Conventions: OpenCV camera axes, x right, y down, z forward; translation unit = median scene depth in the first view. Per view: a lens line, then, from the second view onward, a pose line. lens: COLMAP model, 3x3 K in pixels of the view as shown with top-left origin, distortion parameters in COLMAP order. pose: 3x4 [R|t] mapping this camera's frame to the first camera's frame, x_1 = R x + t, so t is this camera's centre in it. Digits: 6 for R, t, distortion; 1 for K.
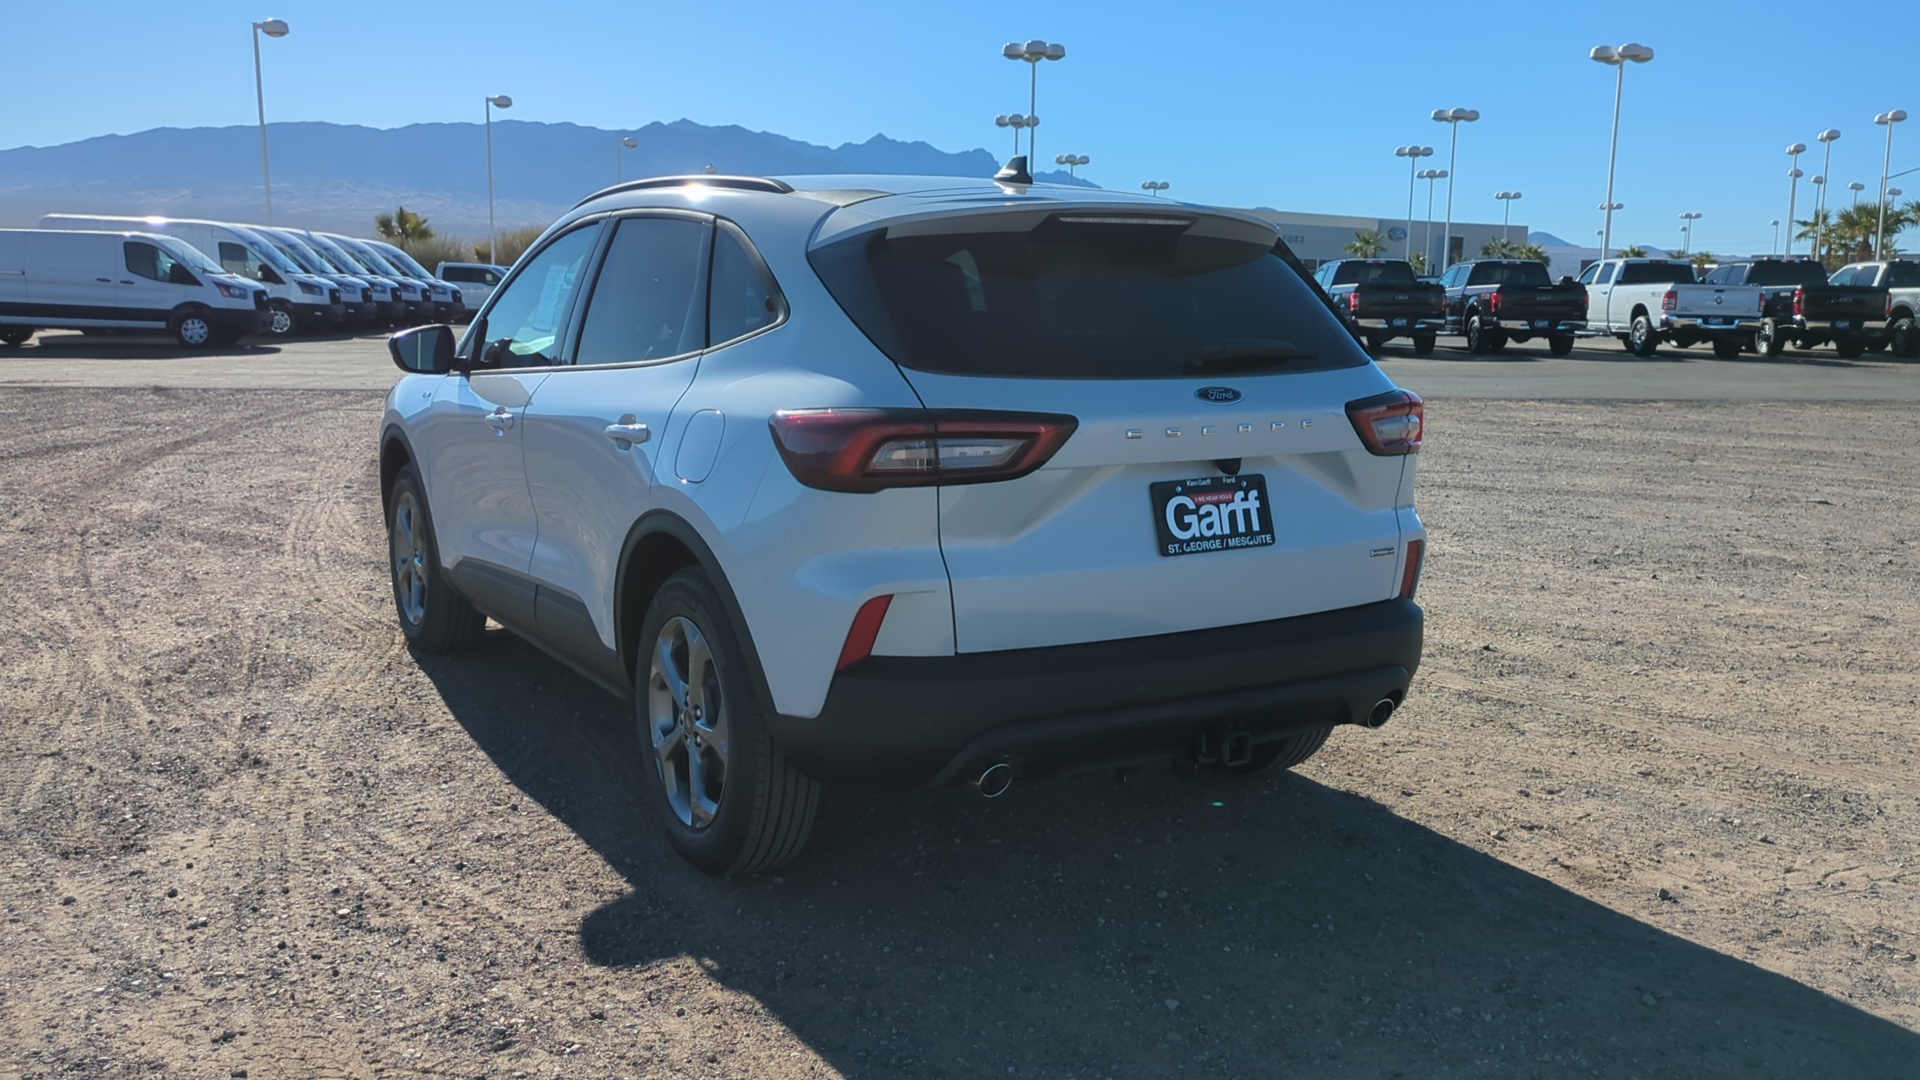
lens RADIAL K [[1649.5, 0, 972.2], [0, 1649.5, 542.8], [0, 0, 1]] dist [0.075365, -0.093528]
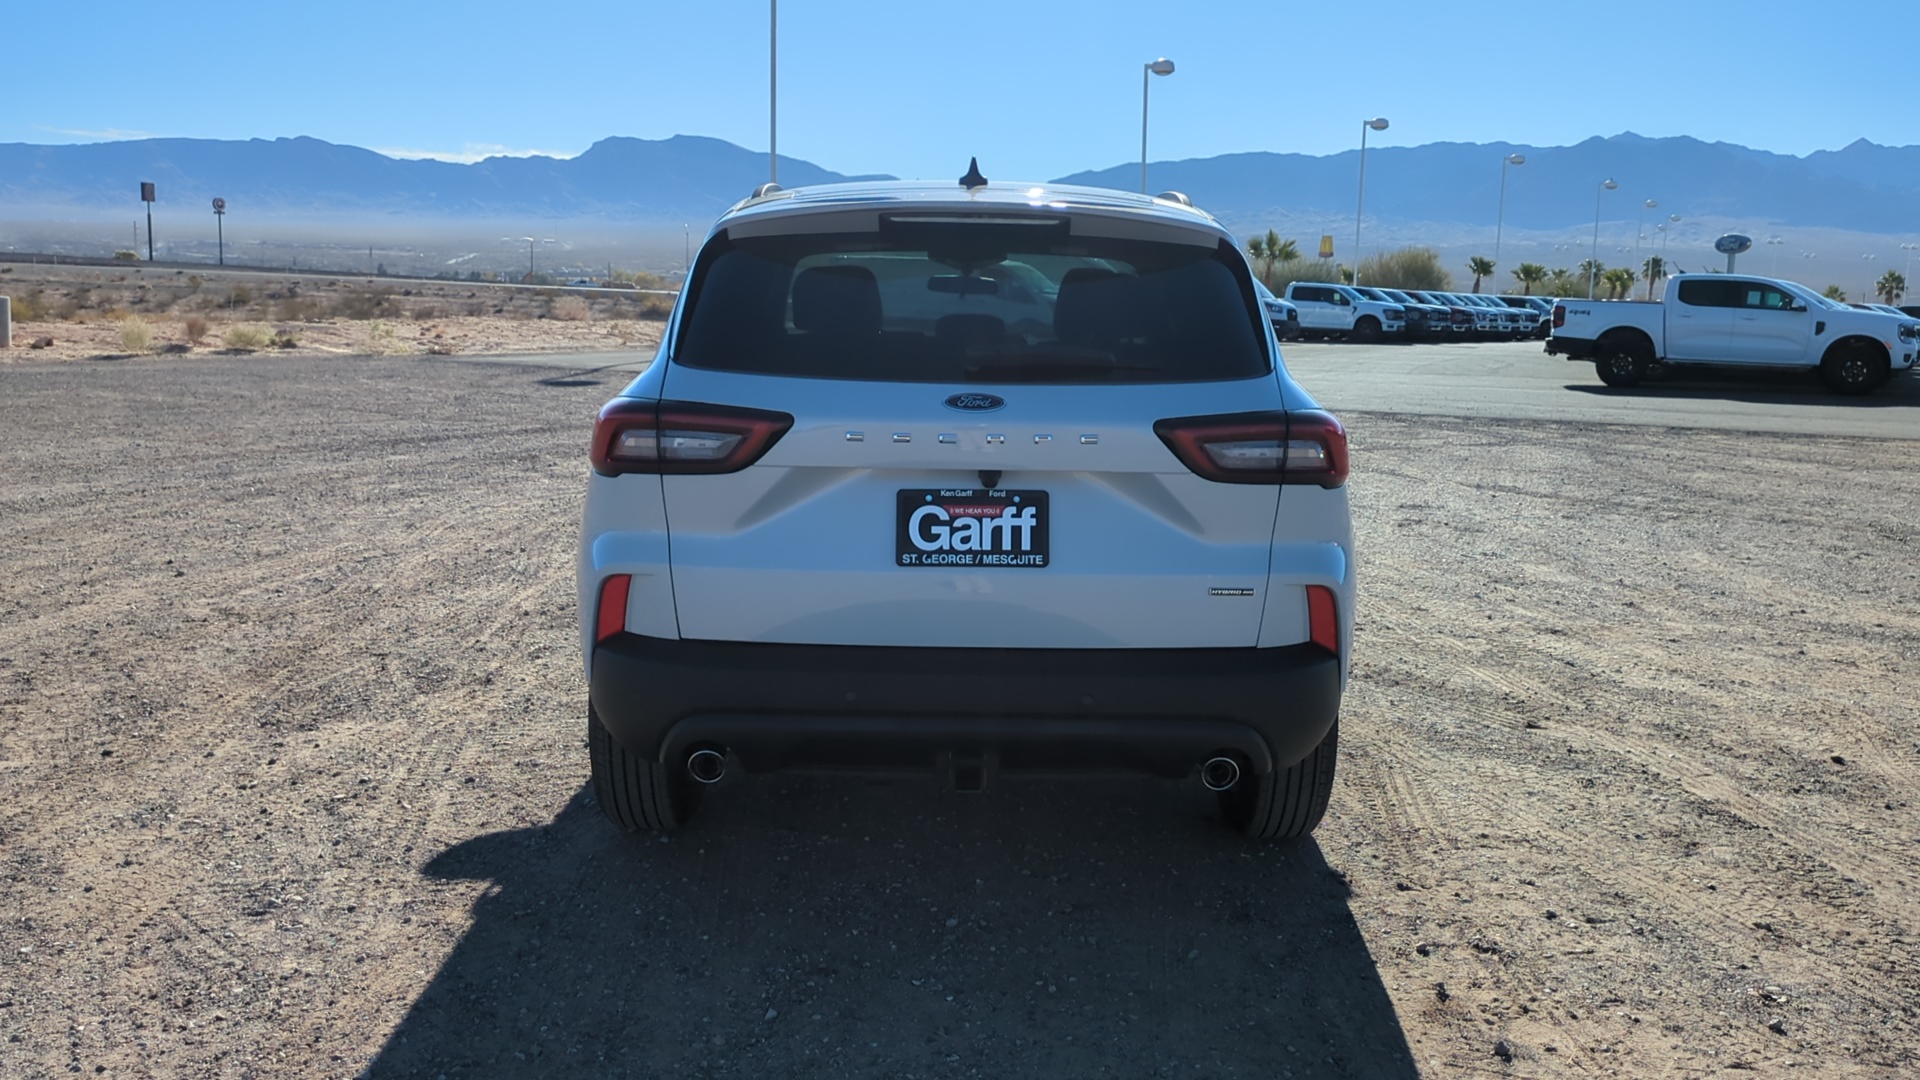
lens RADIAL K [[1649.5, 0, 972.2], [0, 1649.5, 542.8], [0, 0, 1]] dist [0.075365, -0.093528]
pose [[0.860286, 0.086174, -0.502476, 0.621665], [-0.092400, 0.995643, 0.012555, -0.020631], [0.501369, 0.035628, 0.864500, 0.179888]]
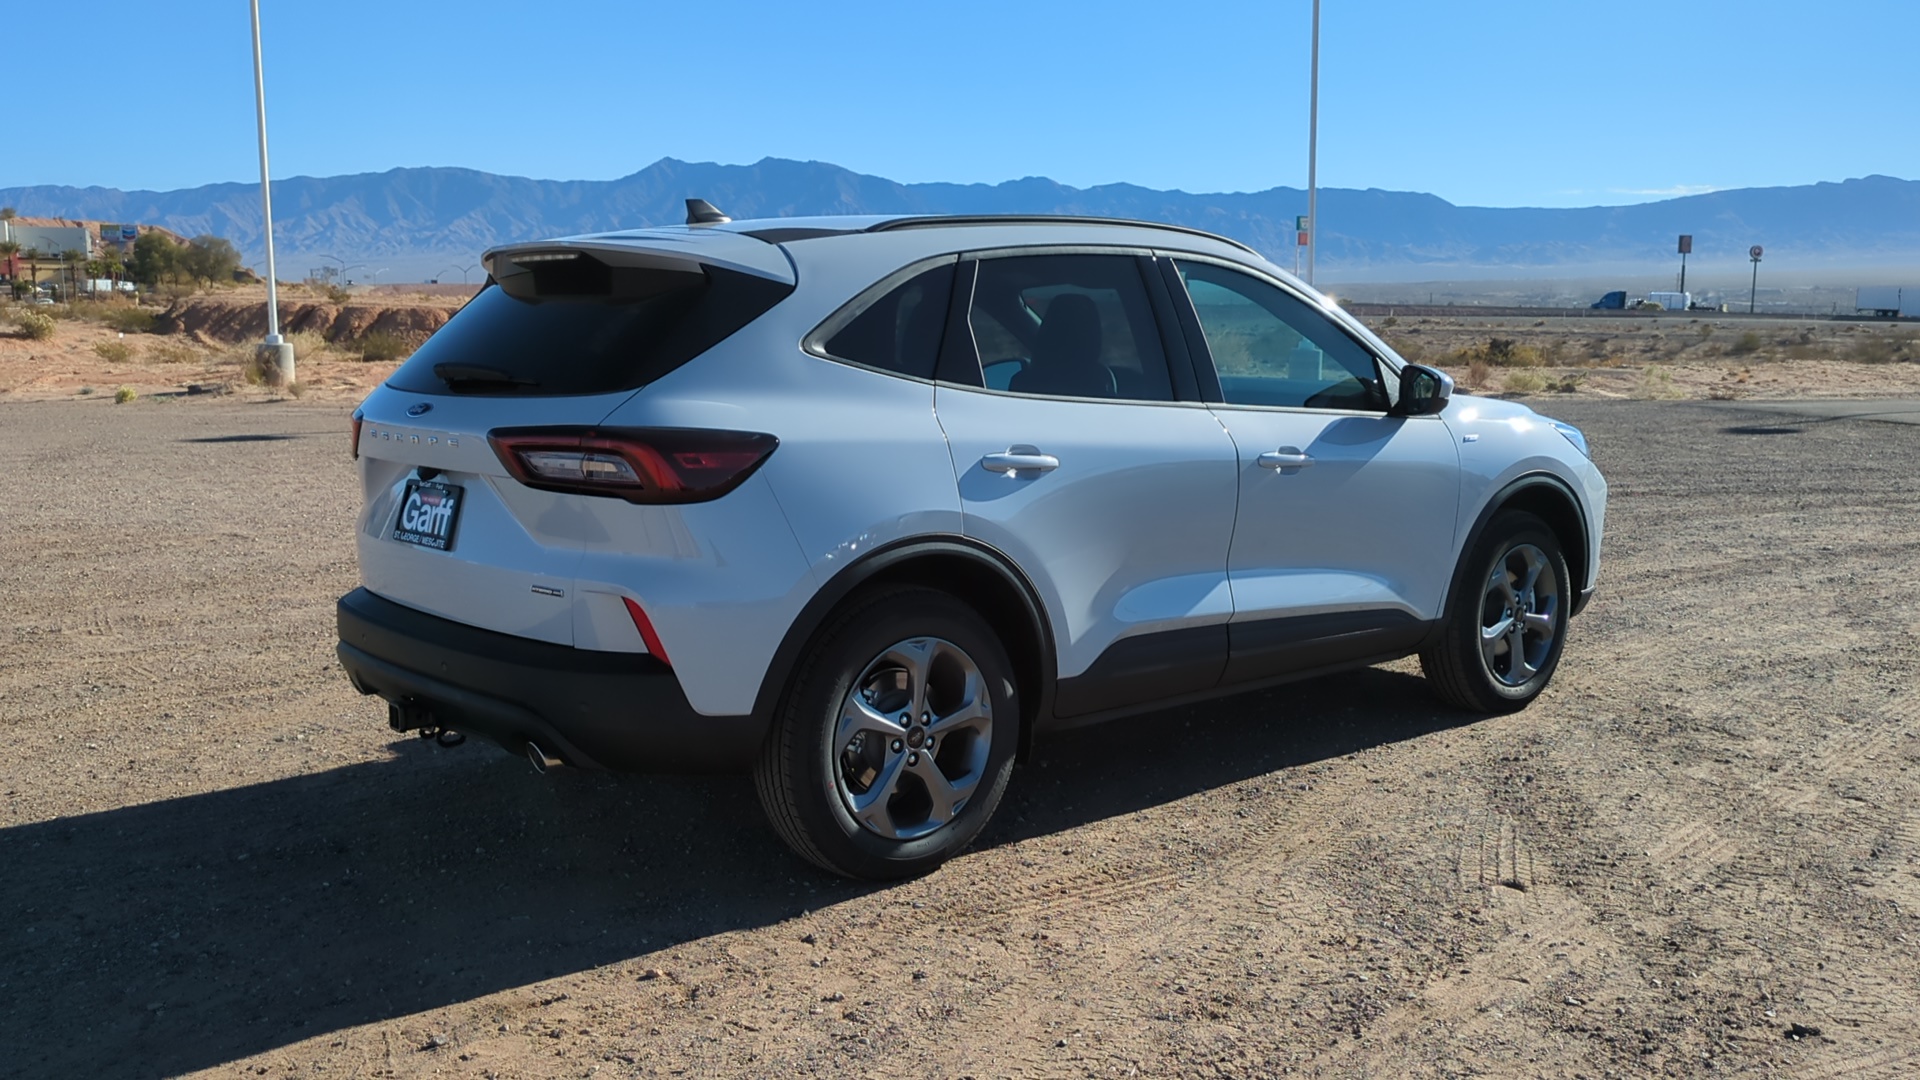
lens RADIAL K [[1649.5, 0, 972.2], [0, 1649.5, 542.8], [0, 0, 1]] dist [0.075365, -0.093528]
pose [[0.173540, 0.122776, -0.977144, 1.332276], [-0.152866, 0.983531, 0.096430, -0.165329], [0.972891, 0.132638, 0.189450, 1.148270]]
